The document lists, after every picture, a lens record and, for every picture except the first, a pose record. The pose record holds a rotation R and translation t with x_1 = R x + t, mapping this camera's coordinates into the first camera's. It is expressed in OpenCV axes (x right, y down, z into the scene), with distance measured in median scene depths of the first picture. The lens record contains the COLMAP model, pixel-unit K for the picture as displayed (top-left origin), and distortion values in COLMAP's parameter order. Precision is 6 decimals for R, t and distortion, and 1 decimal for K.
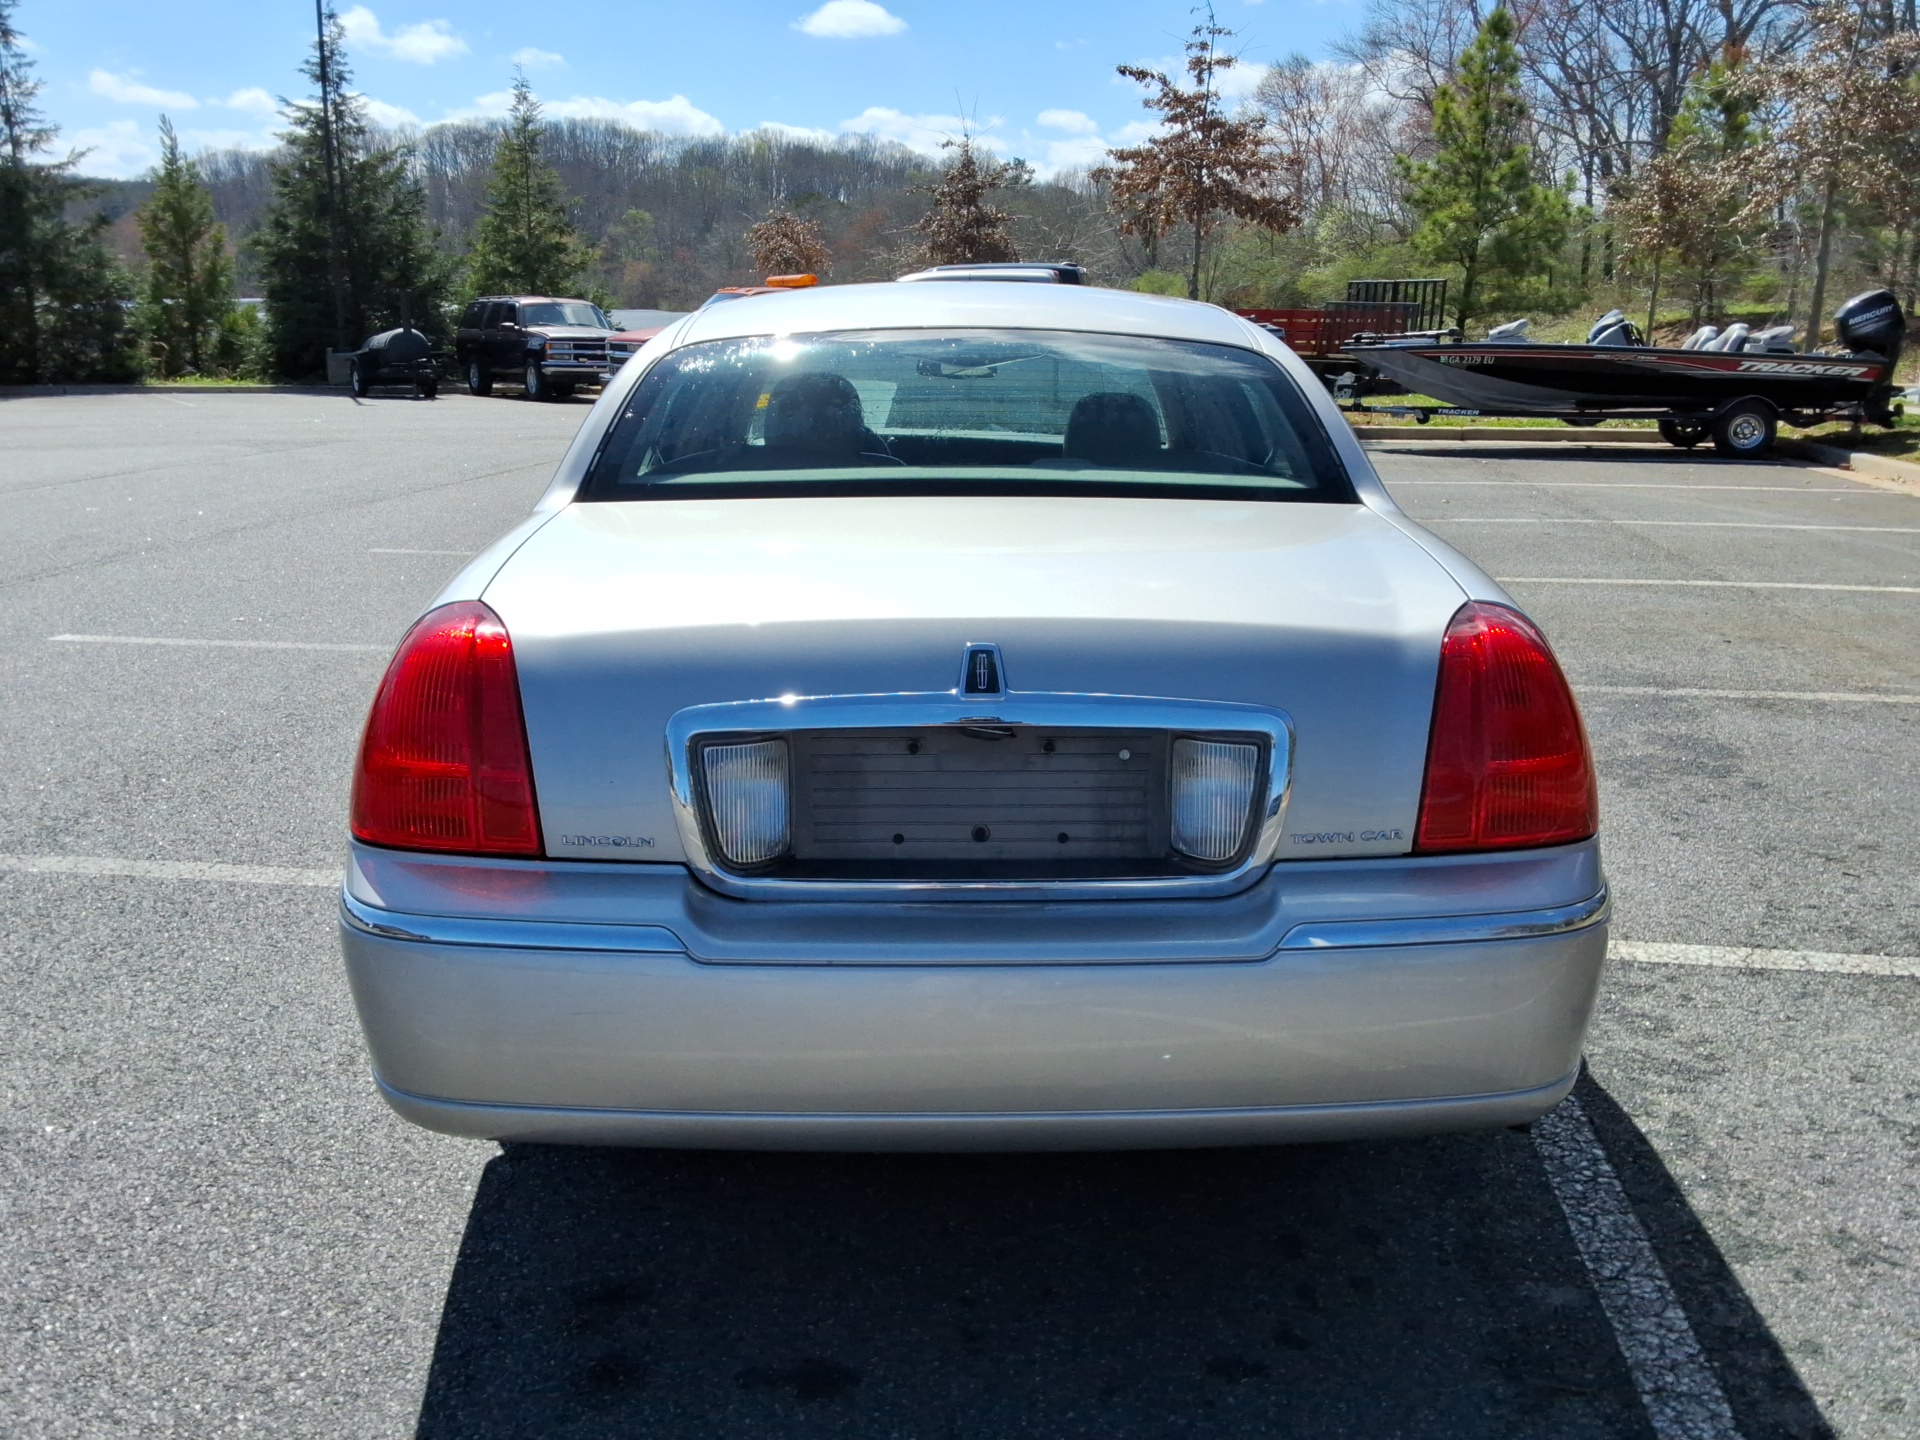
lens RADIAL K [[1561.8, 0, 960.0], [0, 1561.8, 720.0], [0, 0, 1]] dist [0.057465, -0.090937]
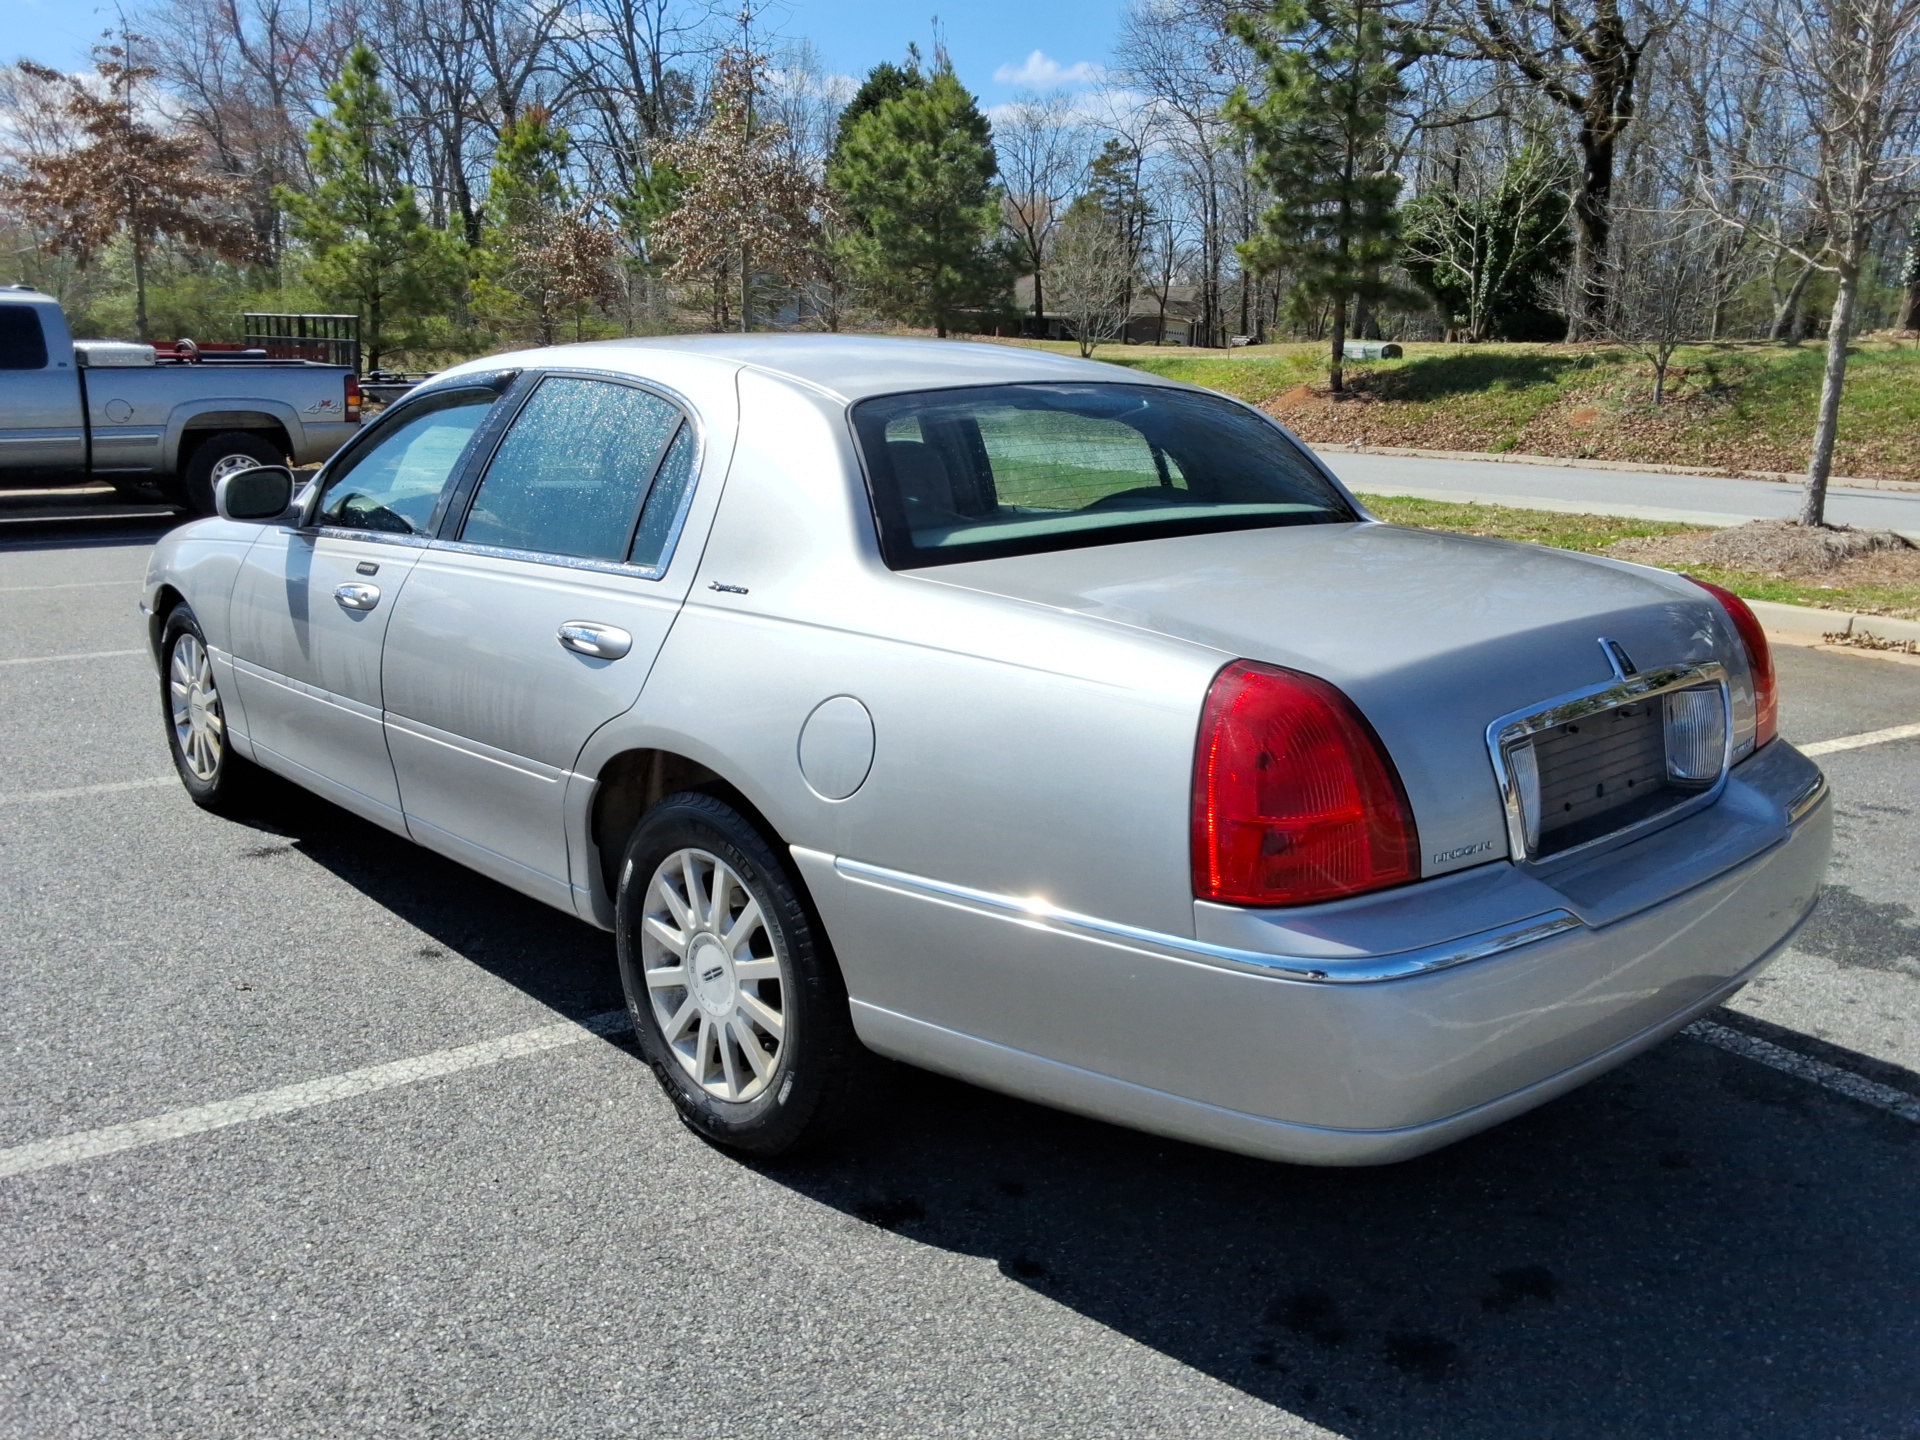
lens RADIAL K [[1561.8, 0, 960.0], [0, 1561.8, 720.0], [0, 0, 1]] dist [0.057465, -0.090937]
pose [[0.741564, -0.140829, 0.655934, -0.090972], [0.154985, 0.987233, 0.036740, -0.008354], [-0.652734, 0.074415, 0.753923, 0.029606]]
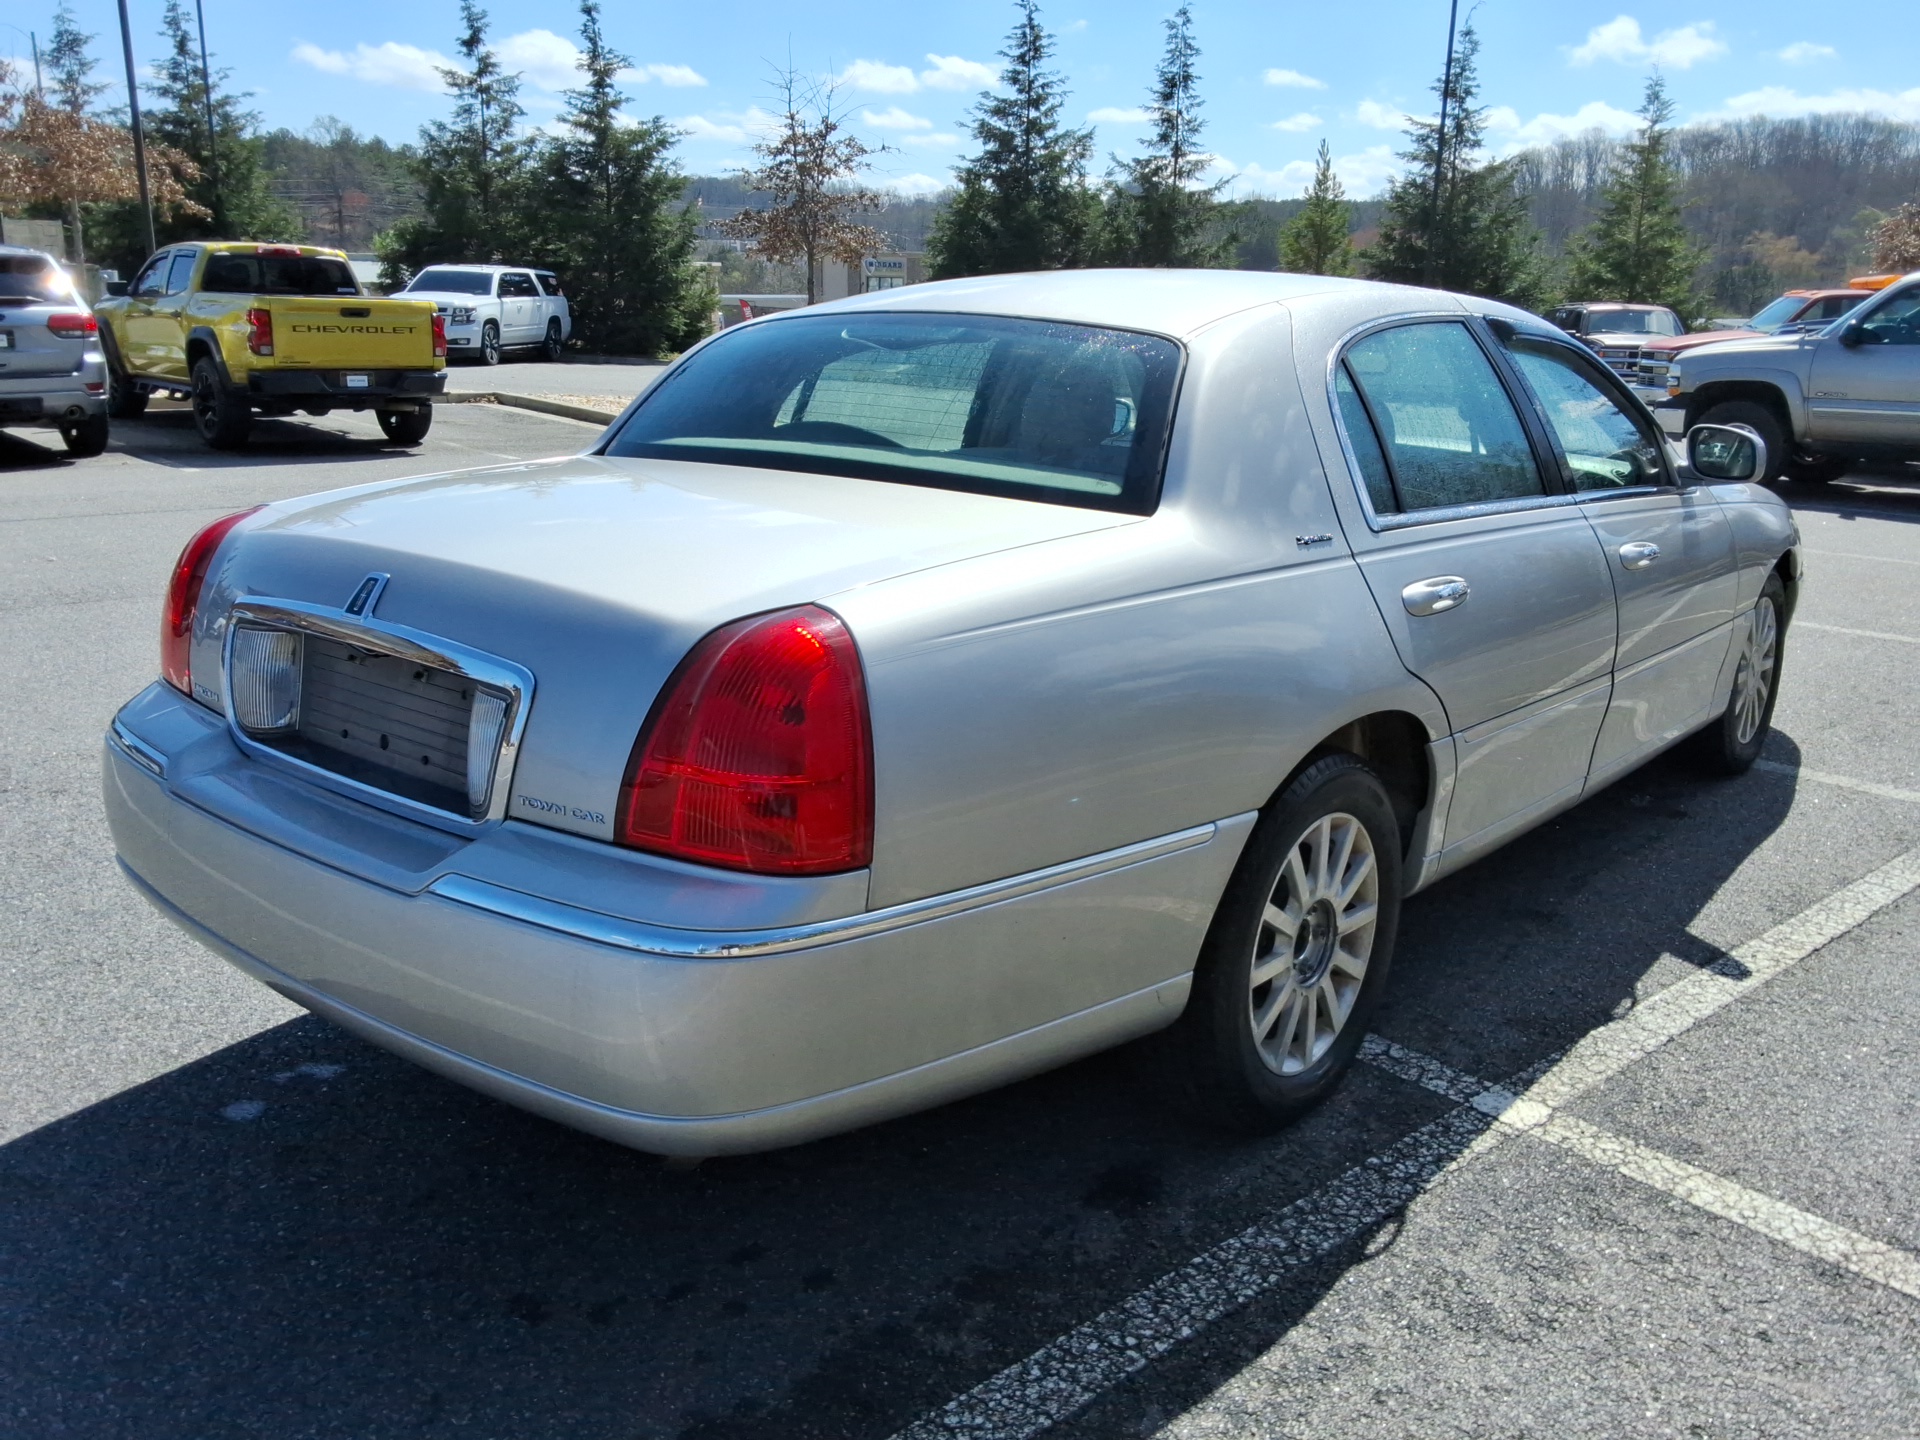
lens RADIAL K [[1540.0, 0, 960.0], [0, 1540.0, 720.0], [0, 0, 1]] dist [0.073025, -0.112797]
pose [[0.754073, 0.171114, -0.634108, 0.080490], [-0.173213, 0.983097, 0.059306, -0.006399], [0.633538, 0.065115, 0.770966, 0.030476]]
